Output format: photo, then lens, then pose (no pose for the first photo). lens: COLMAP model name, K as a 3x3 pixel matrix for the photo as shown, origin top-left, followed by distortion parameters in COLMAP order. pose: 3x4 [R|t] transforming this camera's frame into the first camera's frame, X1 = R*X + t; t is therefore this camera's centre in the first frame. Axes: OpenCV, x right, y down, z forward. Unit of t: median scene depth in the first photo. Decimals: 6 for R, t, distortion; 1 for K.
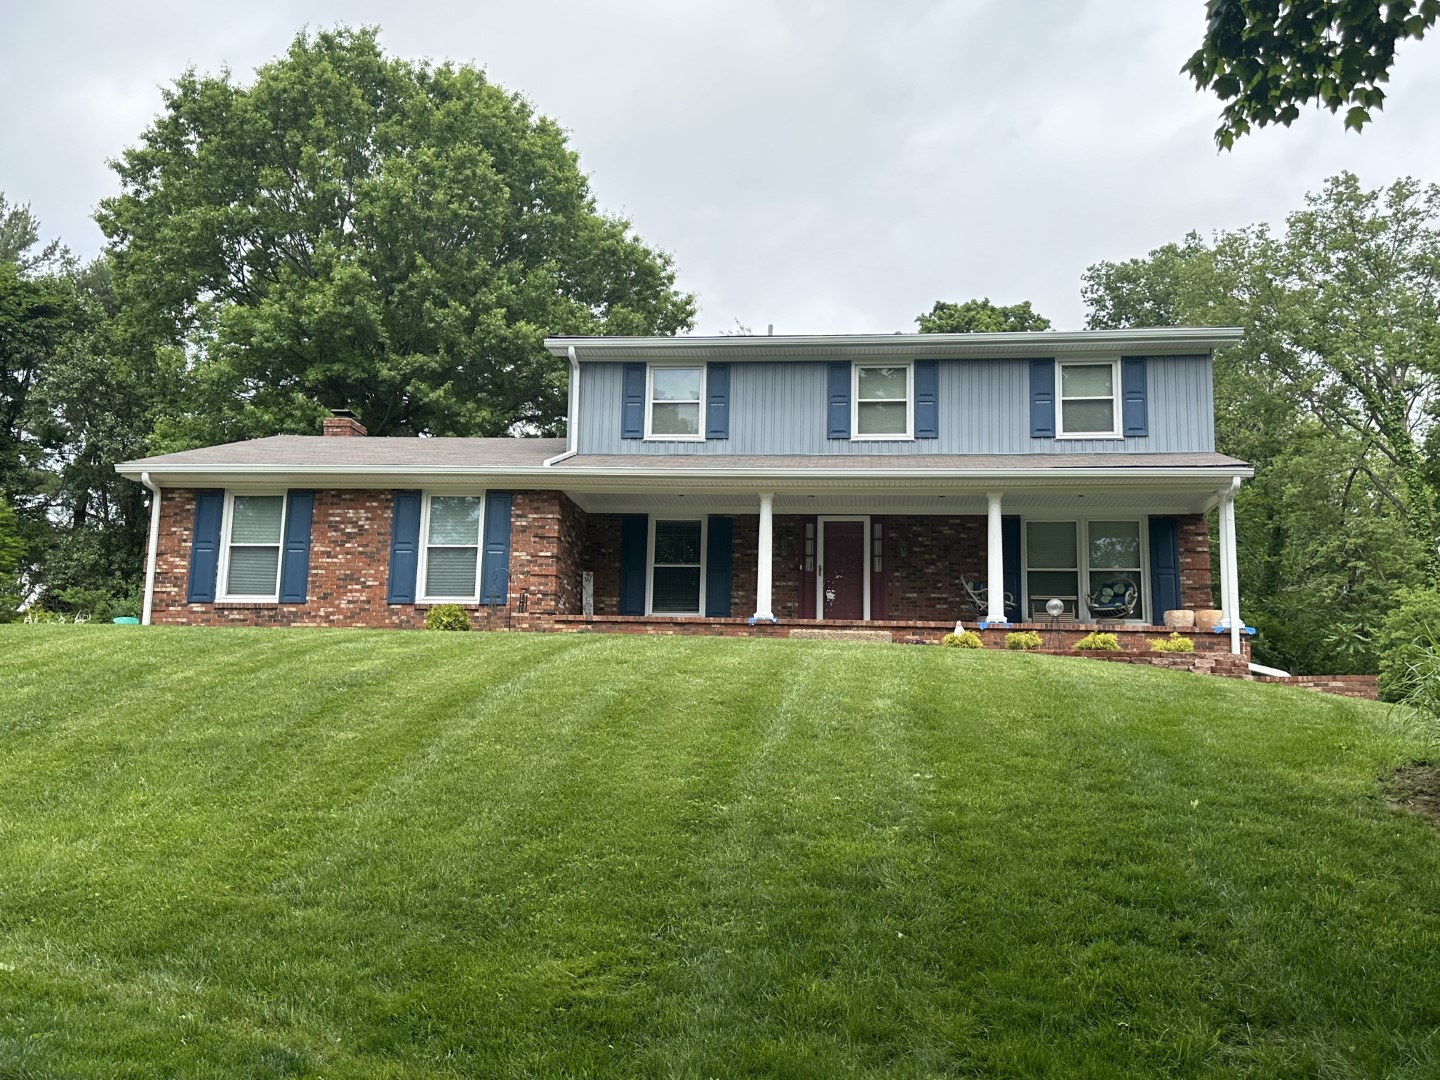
lens RADIAL K [[1352.8, 0, 733.1], [0, 1352.8, 544.8], [0, 0, 1]] dist [0.044547, 0.000000]
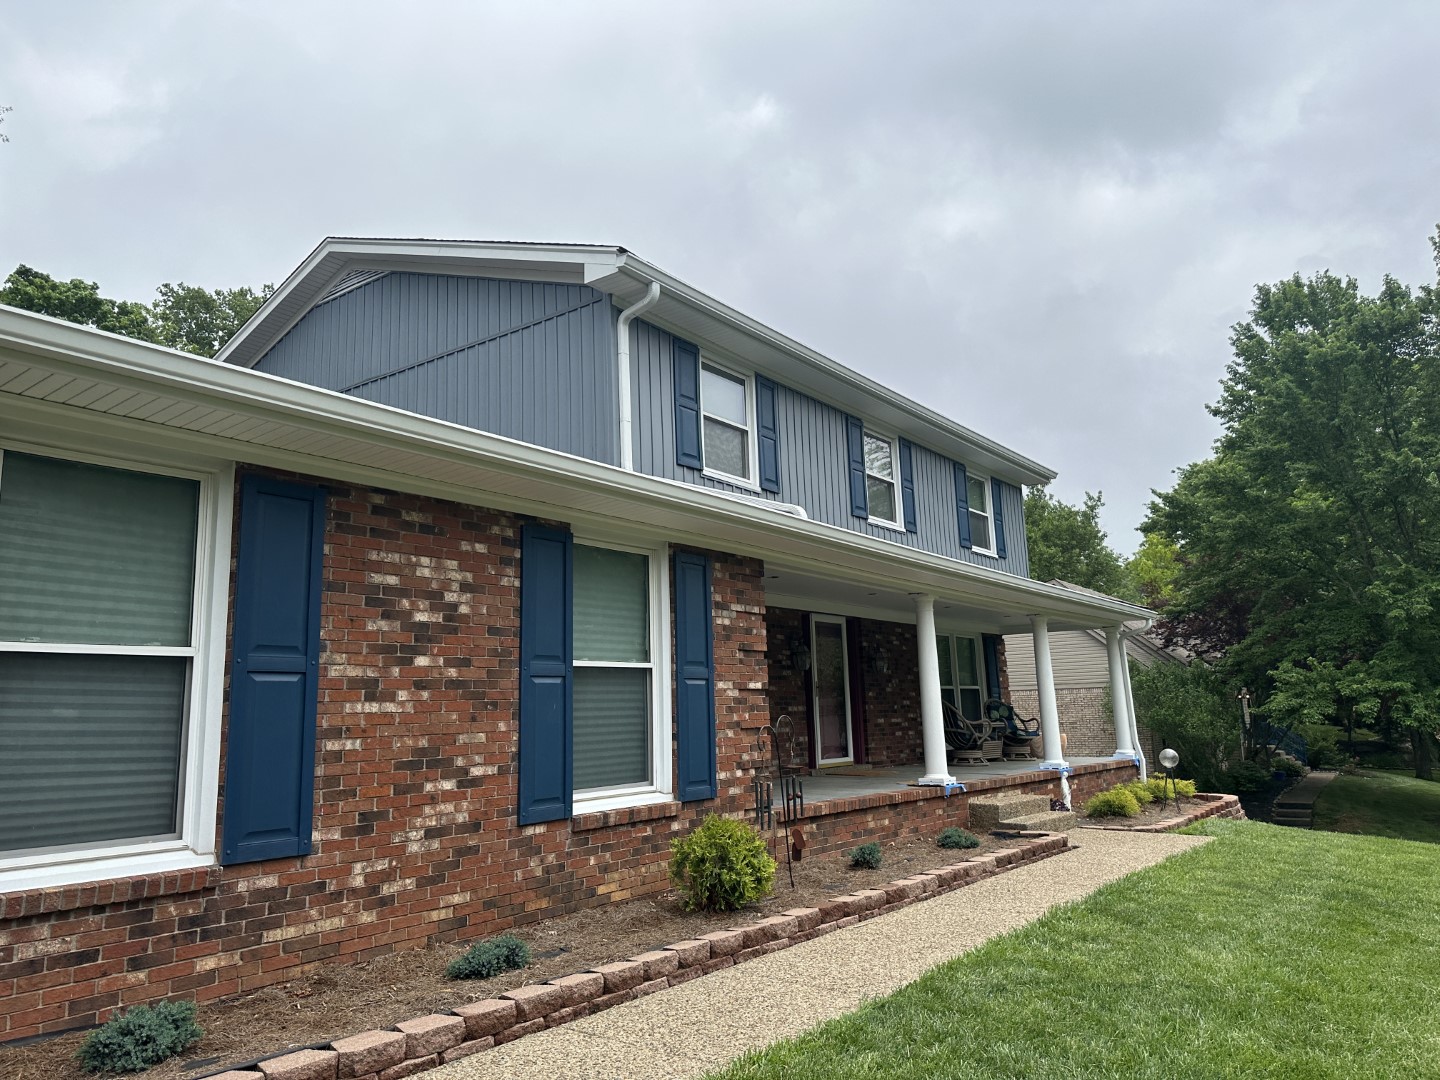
lens RADIAL K [[1009.0, 0, 713.0], [0, 1009.0, 528.6], [0, 0, 1]] dist [0.081087, -0.004869]
pose [[0.528778, 0.119574, 0.840295, -0.465877], [-0.101778, 0.991816, -0.077089, -0.020591], [-0.842636, -0.044761, 0.536620, 0.802398]]
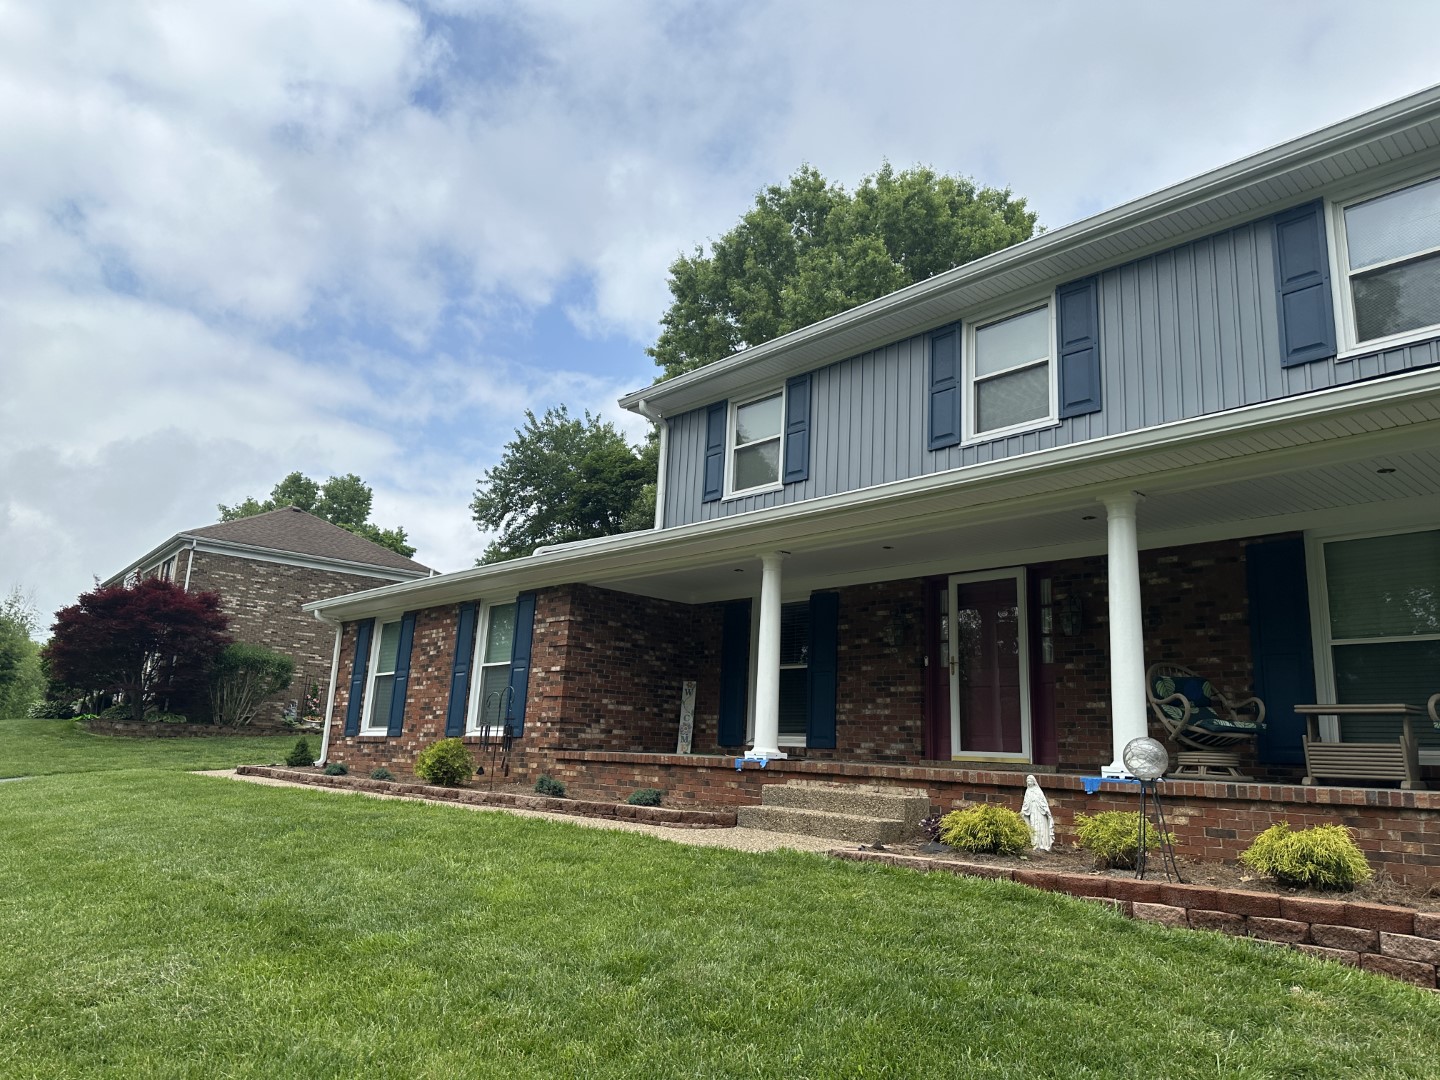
lens RADIAL K [[1009.0, 0, 714.1], [0, 1009.0, 537.1], [0, 0, 1]] dist [0.081087, -0.004869]
pose [[0.744014, -0.136204, -0.654134, 0.309668], [0.080692, 0.990153, -0.114390, 0.005691], [0.663274, 0.032324, 0.747678, 0.619587]]
